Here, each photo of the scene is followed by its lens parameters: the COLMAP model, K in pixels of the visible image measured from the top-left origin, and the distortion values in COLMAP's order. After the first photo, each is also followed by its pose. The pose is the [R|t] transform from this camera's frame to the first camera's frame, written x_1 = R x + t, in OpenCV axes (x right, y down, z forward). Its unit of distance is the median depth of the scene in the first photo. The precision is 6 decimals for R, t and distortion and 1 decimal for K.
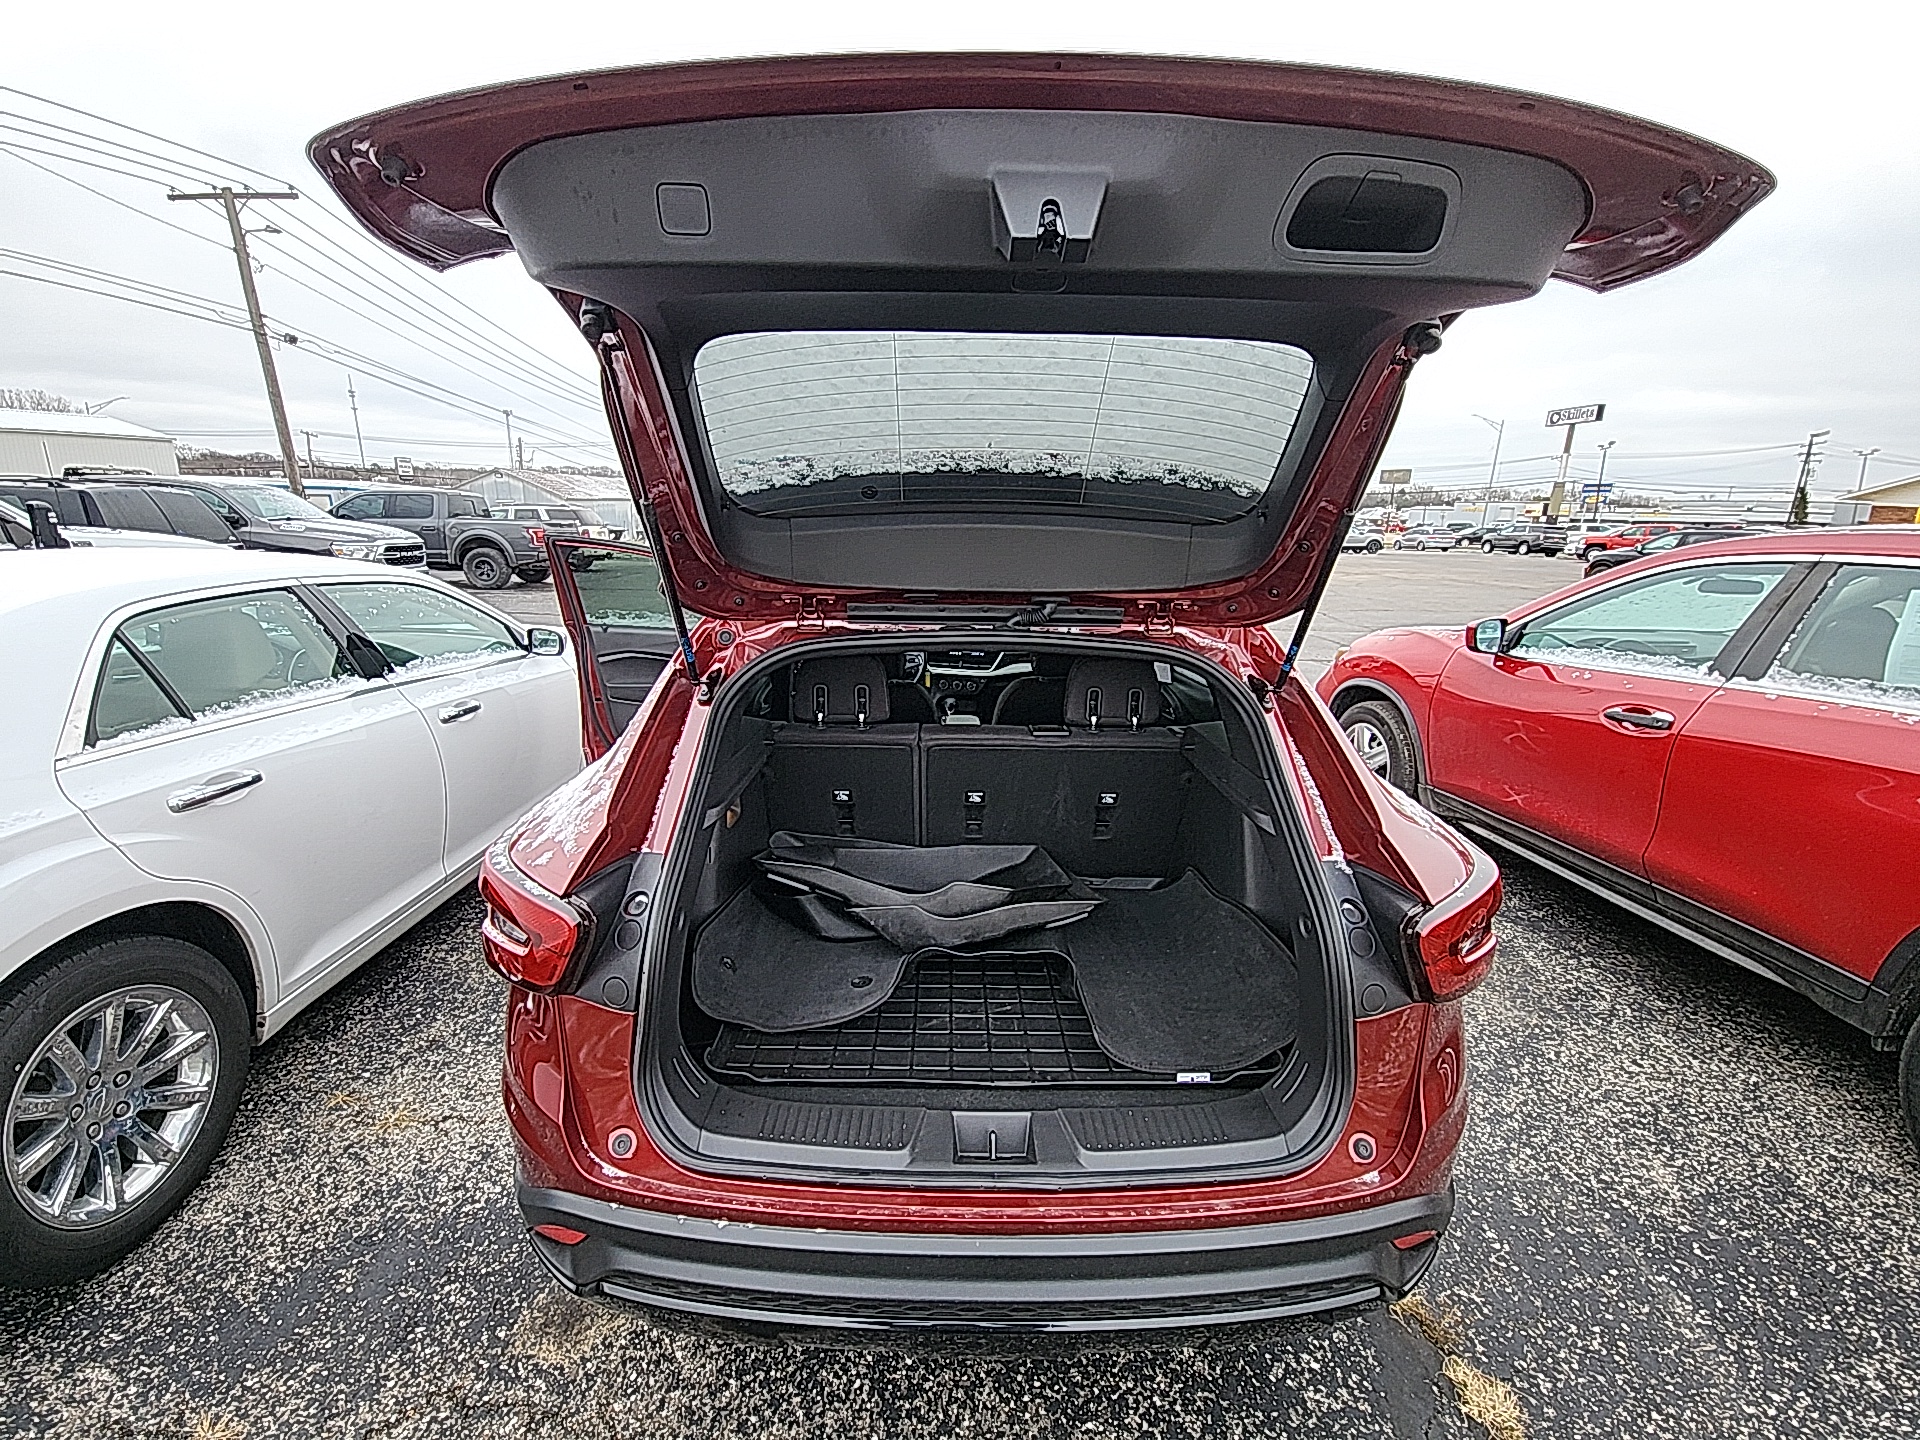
lens RADIAL K [[765.0, 0, 953.4], [0, 765.0, 711.1], [0, 0, 1]] dist [0.015990, -0.012315]
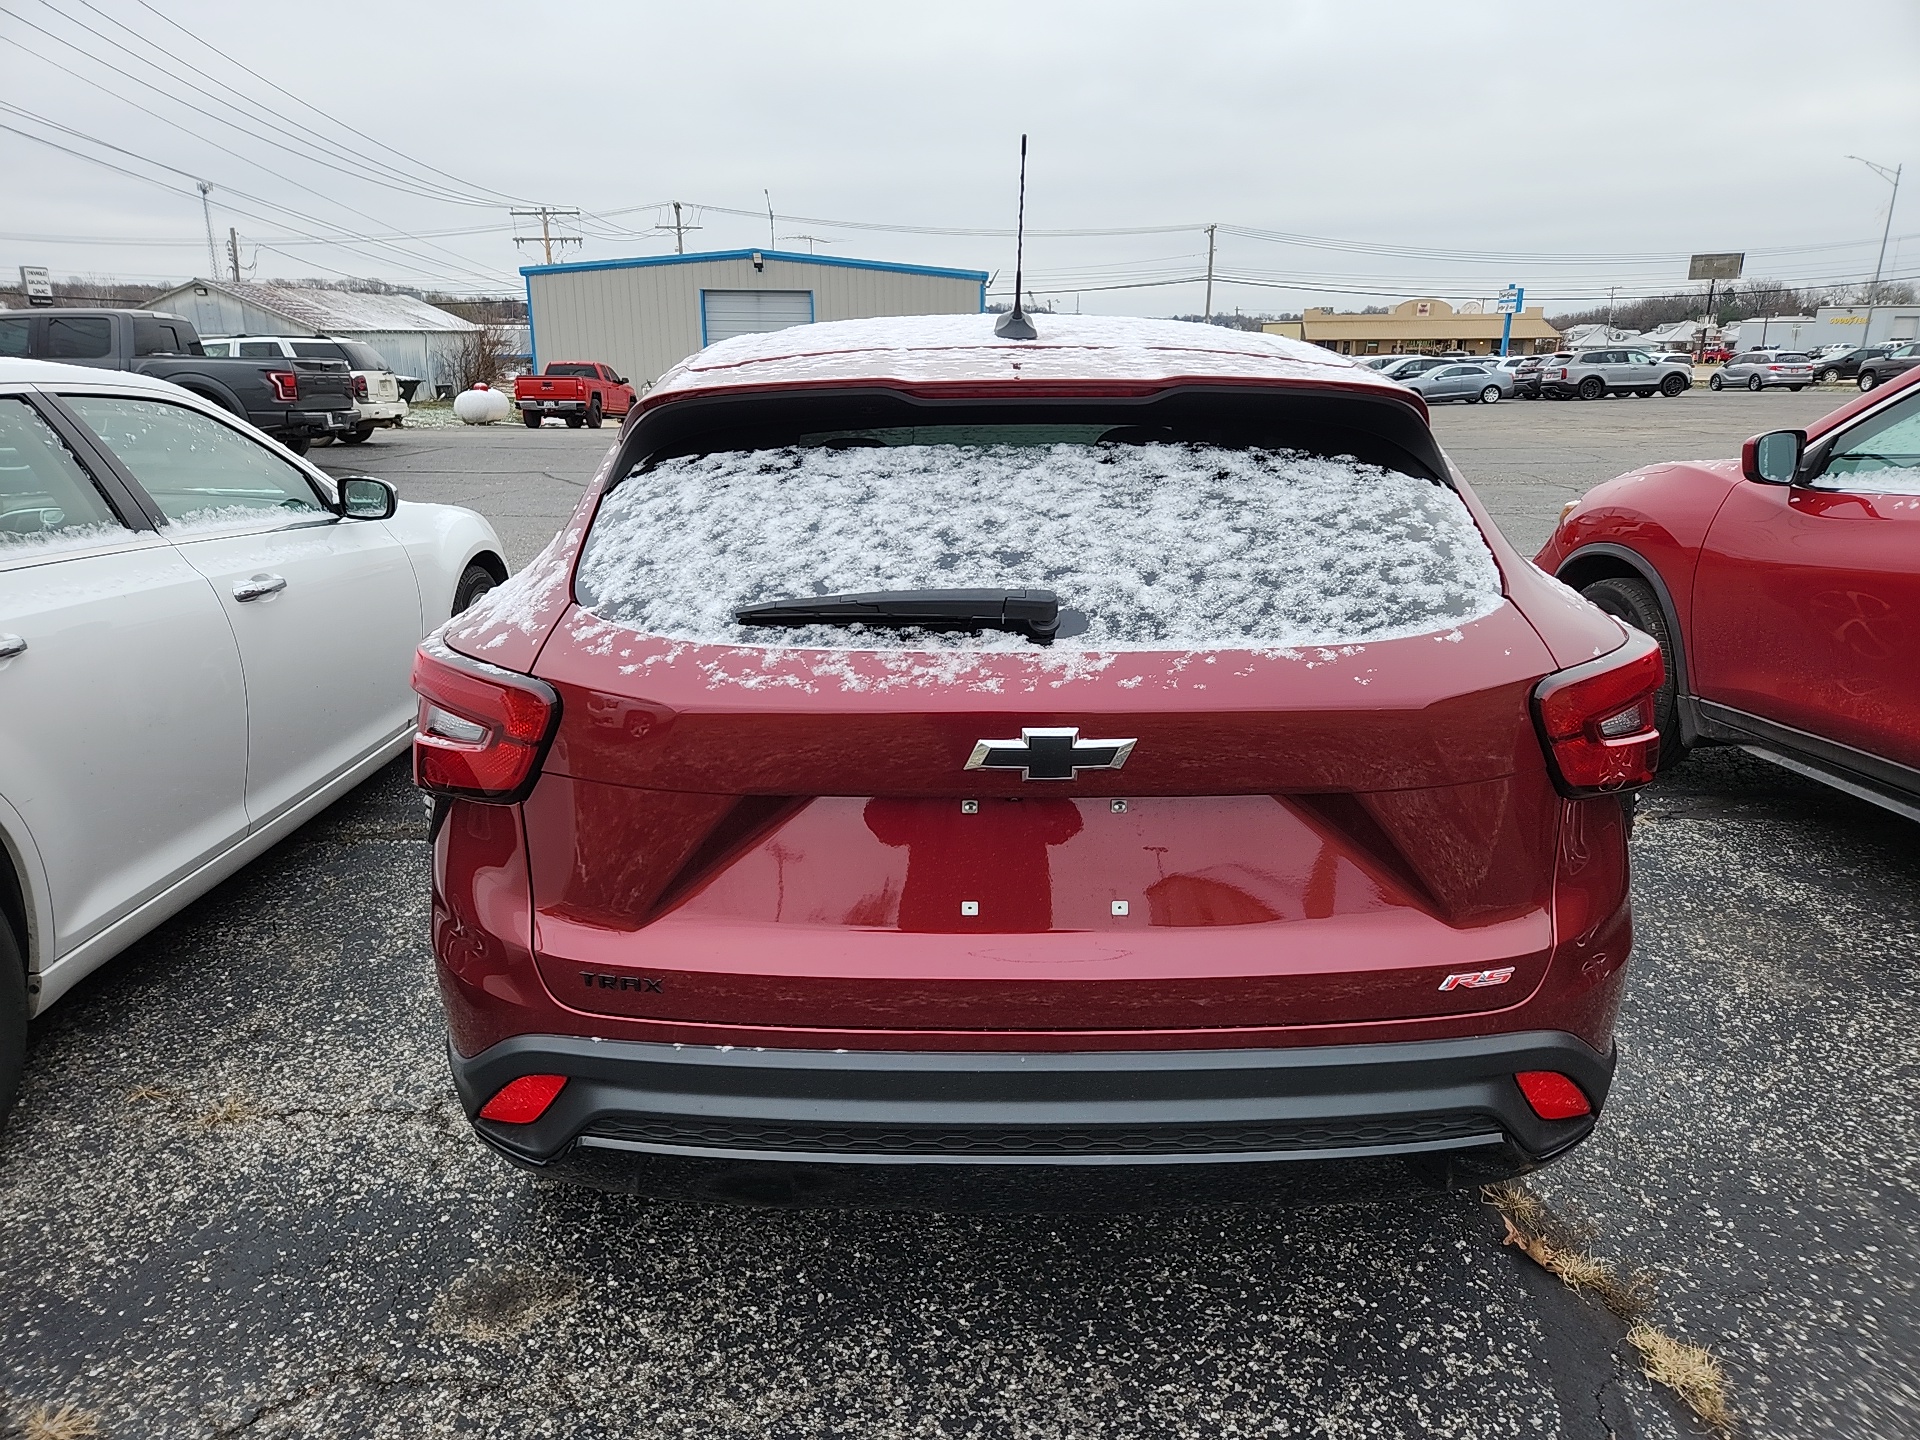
lens RADIAL K [[1265.7, 0, 958.0], [0, 1265.7, 729.9], [0, 0, 1]] dist [0.068759, -0.050866]
pose [[0.999822, -0.016431, -0.009275, -0.012870], [0.016756, 0.999206, 0.036147, 0.155840], [0.008674, -0.036296, 0.999303, -0.243541]]
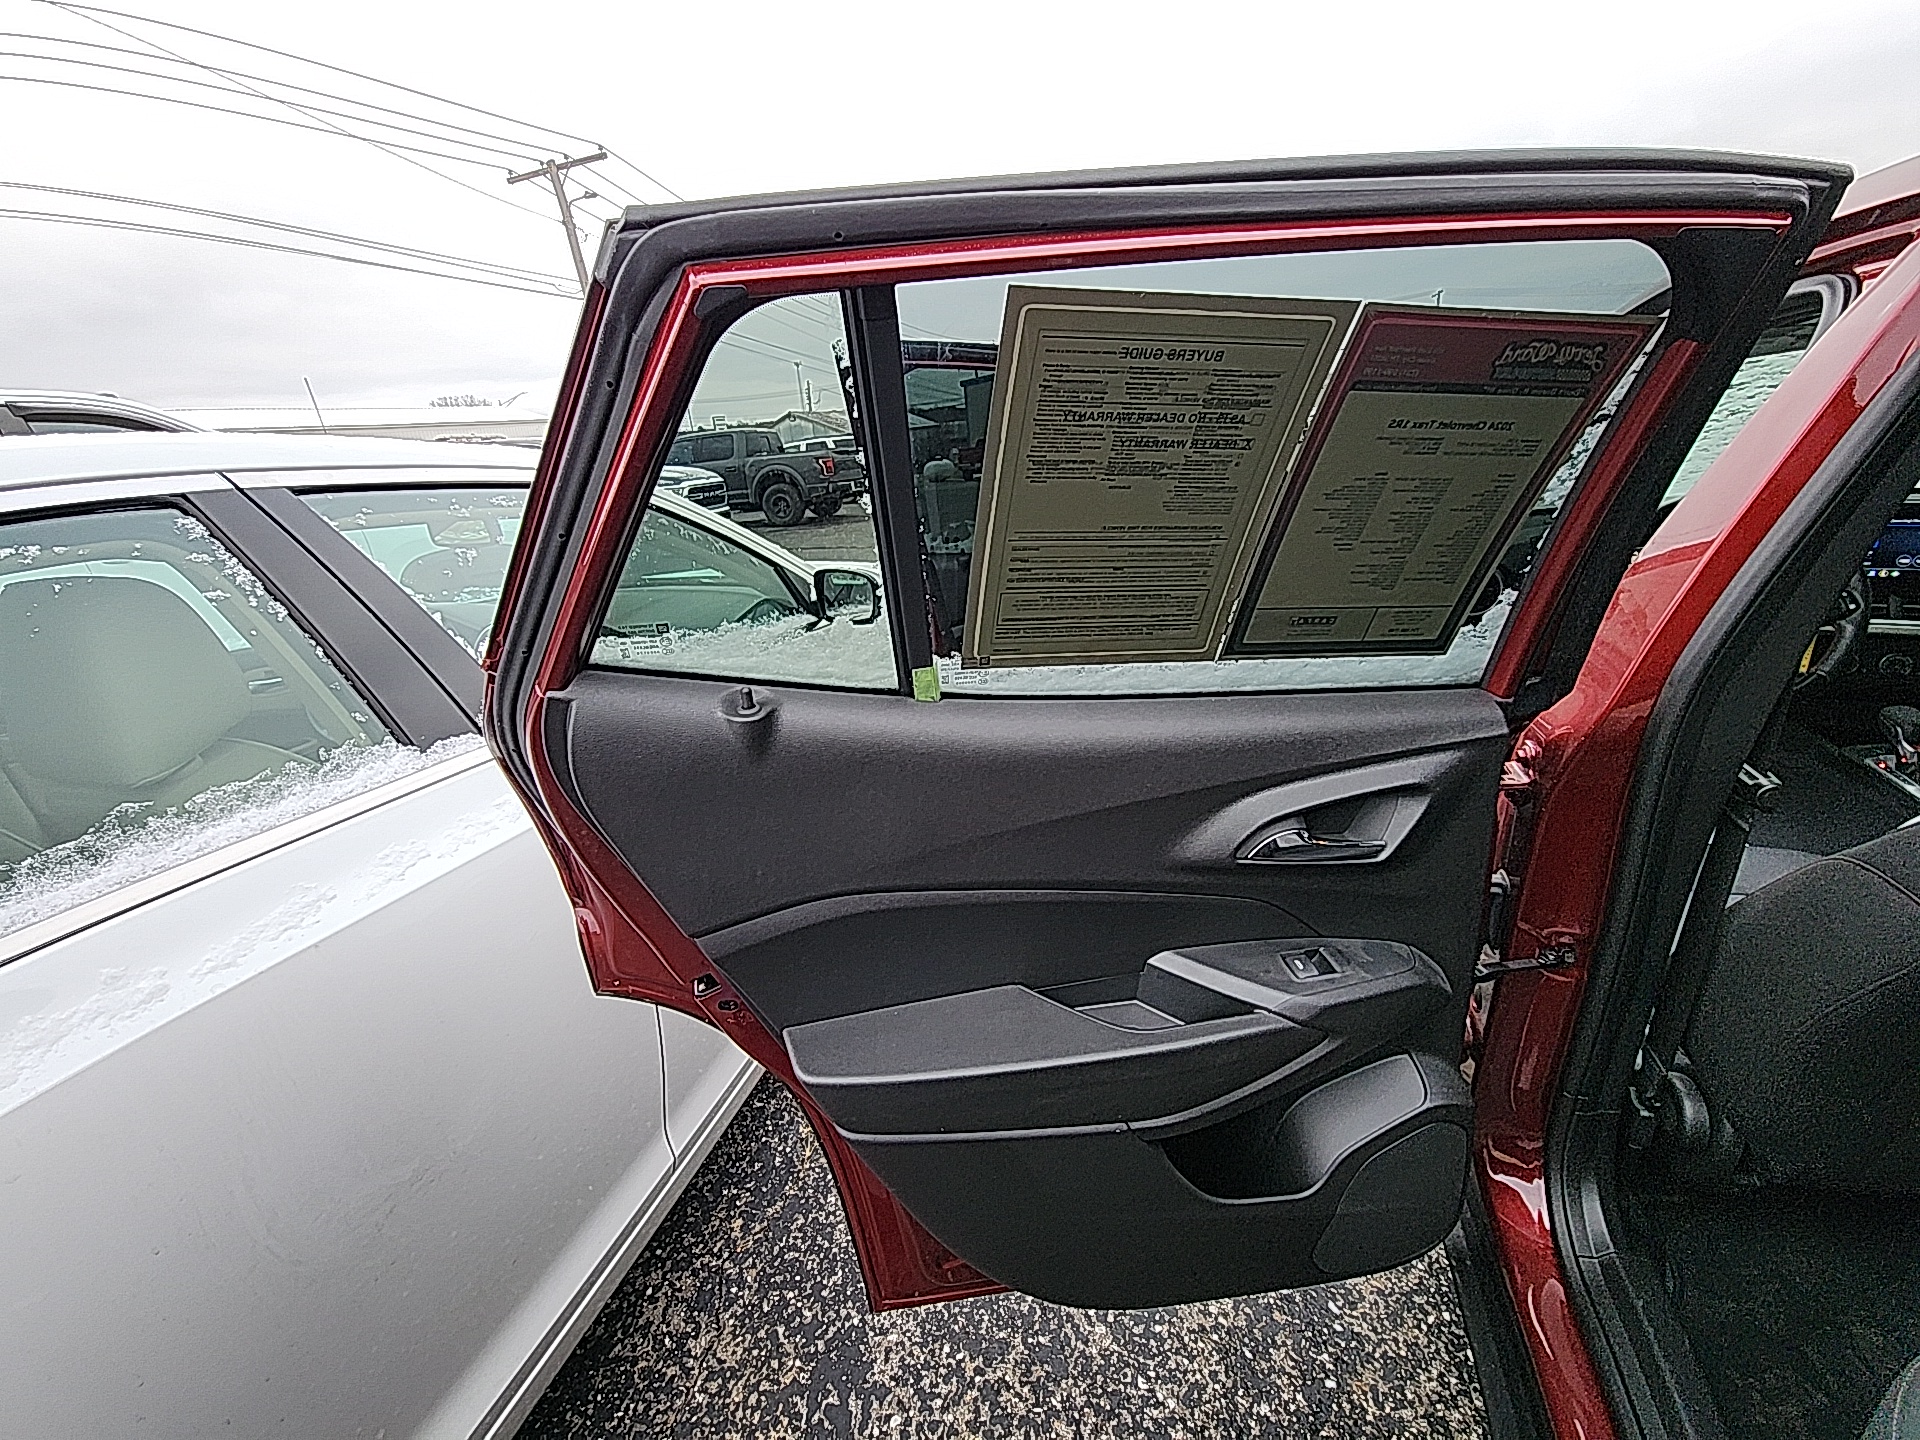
lens RADIAL K [[765.0, 0, 955.1], [0, 765.0, 705.9], [0, 0, 1]] dist [0.015990, -0.012315]
pose [[0.942120, 0.002481, -0.335267, -0.583041], [0.030902, 0.995073, 0.094202, -0.123541], [0.333849, -0.099110, 0.937402, 1.071773]]
